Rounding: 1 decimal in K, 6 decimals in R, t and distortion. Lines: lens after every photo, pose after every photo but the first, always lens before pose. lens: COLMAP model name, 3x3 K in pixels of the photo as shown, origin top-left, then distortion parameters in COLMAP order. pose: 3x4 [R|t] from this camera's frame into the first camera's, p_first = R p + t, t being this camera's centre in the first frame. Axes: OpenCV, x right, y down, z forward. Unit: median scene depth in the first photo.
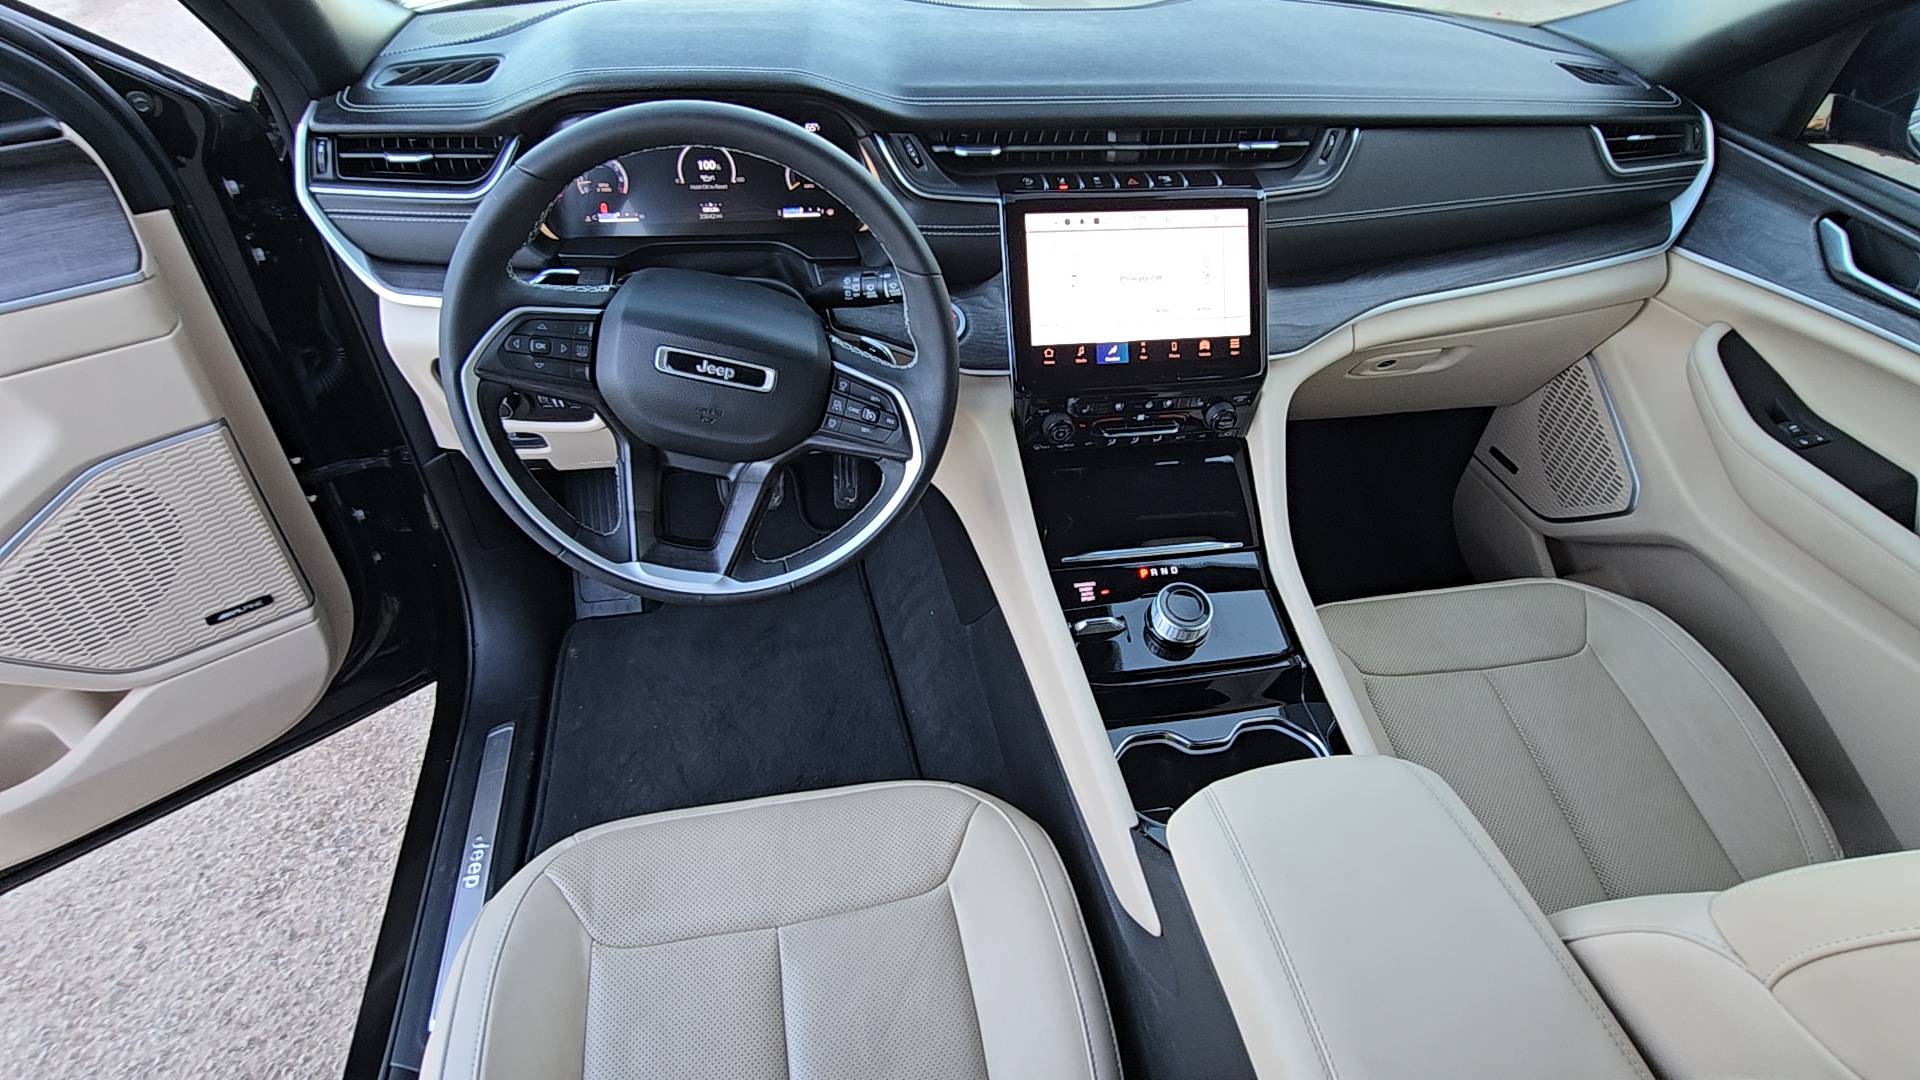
lens RADIAL K [[968.8, 0, 970.9], [0, 968.8, 528.8], [0, 0, 1]] dist [-0.001402, 0.002046]
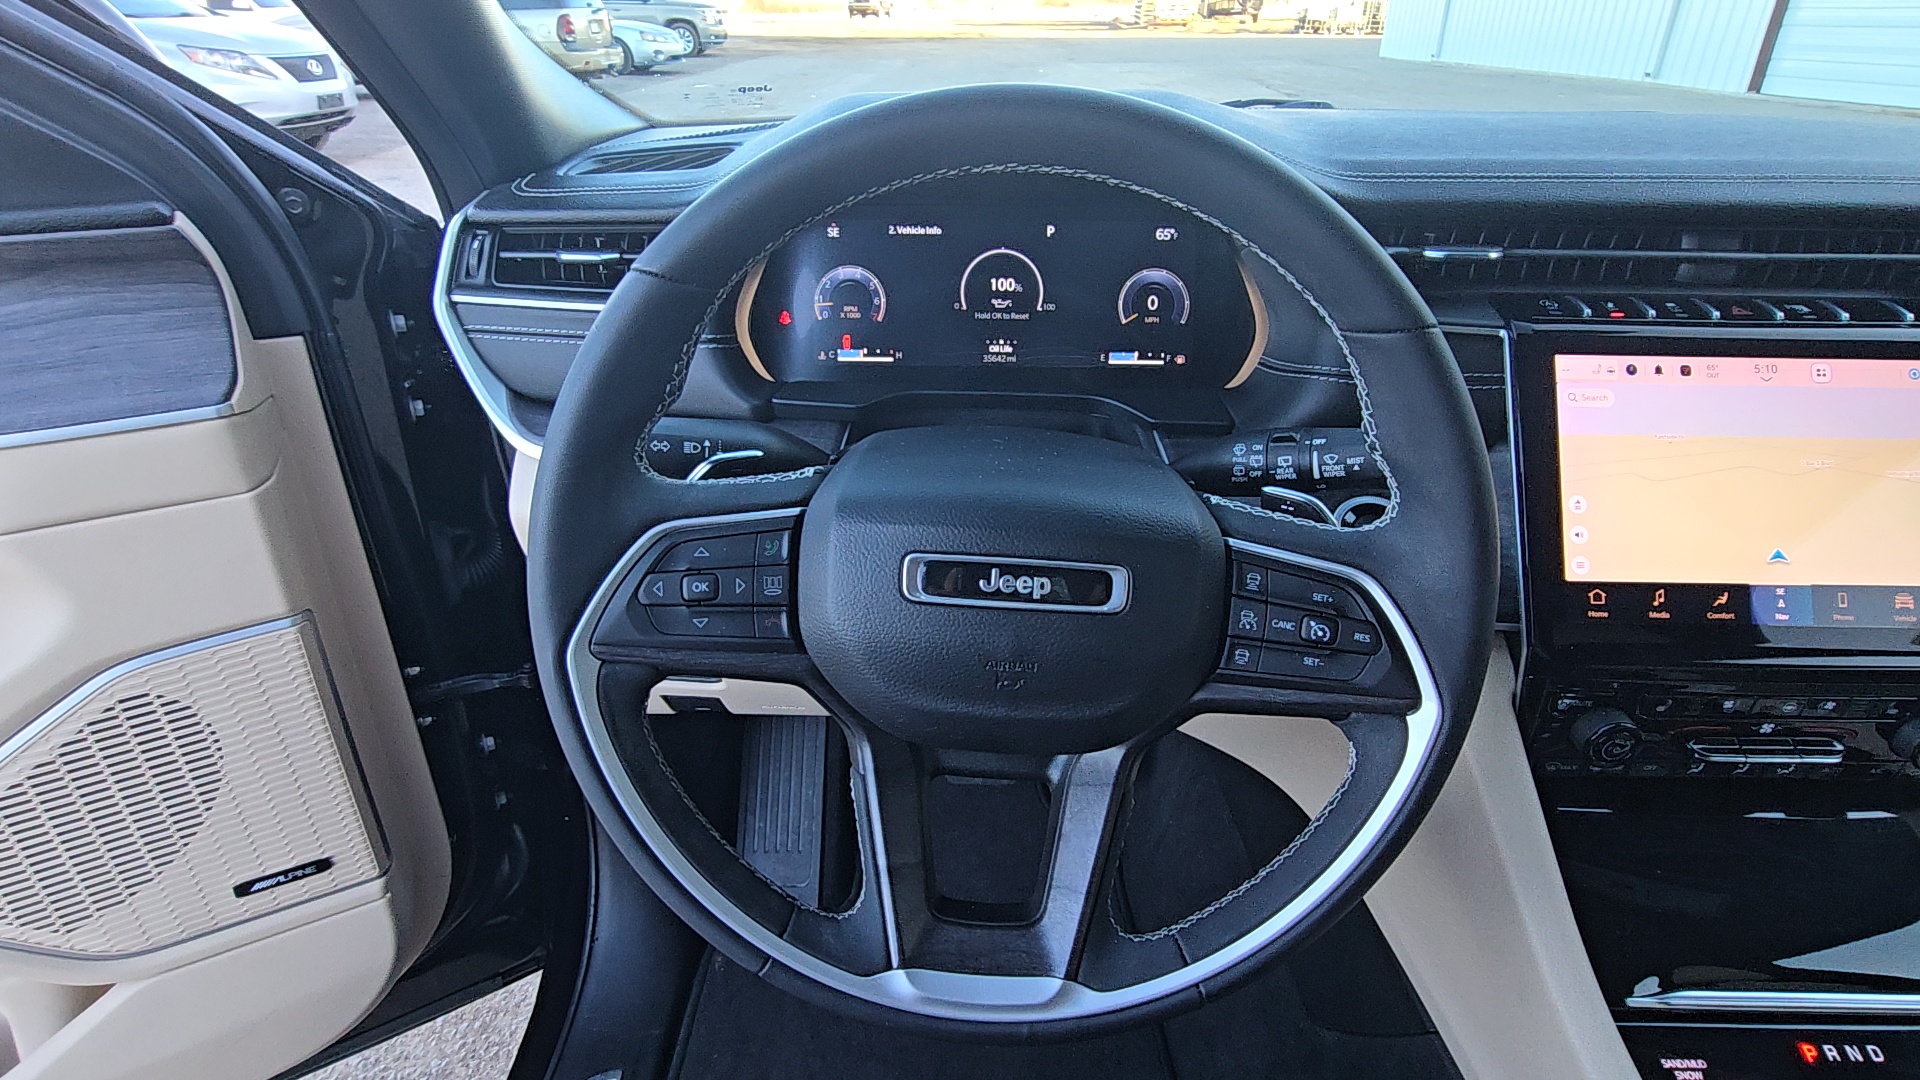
lens RADIAL K [[977.7, 0, 966.4], [0, 977.7, 553.2], [0, 0, 1]] dist [0.000437, 0.001077]
pose [[0.979518, 0.057404, -0.192999, -0.159017], [-0.096931, 0.974559, -0.202088, -0.058873], [0.176489, 0.216656, 0.960162, 0.397162]]
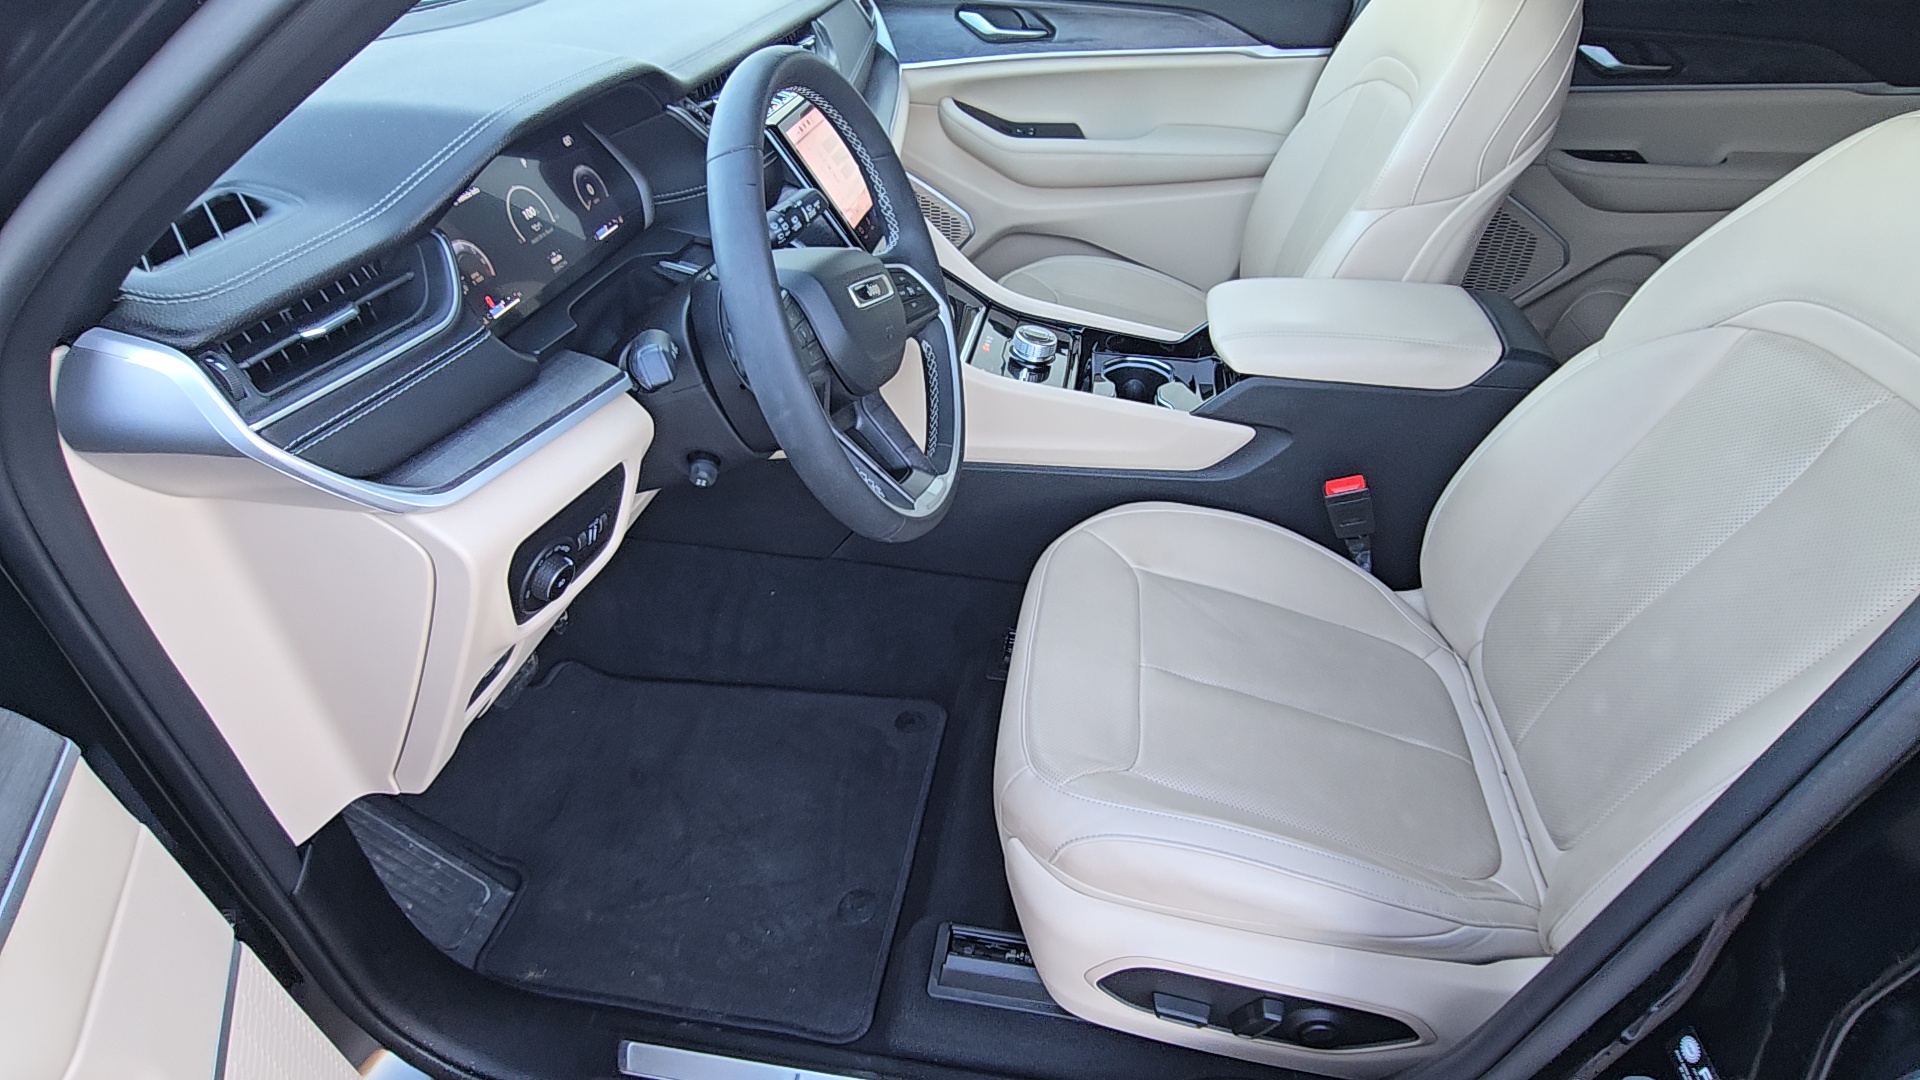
lens RADIAL K [[968.8, 0, 949.2], [0, 968.8, 547.6], [0, 0, 1]] dist [-0.001402, 0.002046]
pose [[0.349604, -0.606638, 0.713980, -0.947578], [0.631942, 0.715298, 0.298325, -0.186072], [-0.691684, 0.346898, 0.633431, 0.303824]]
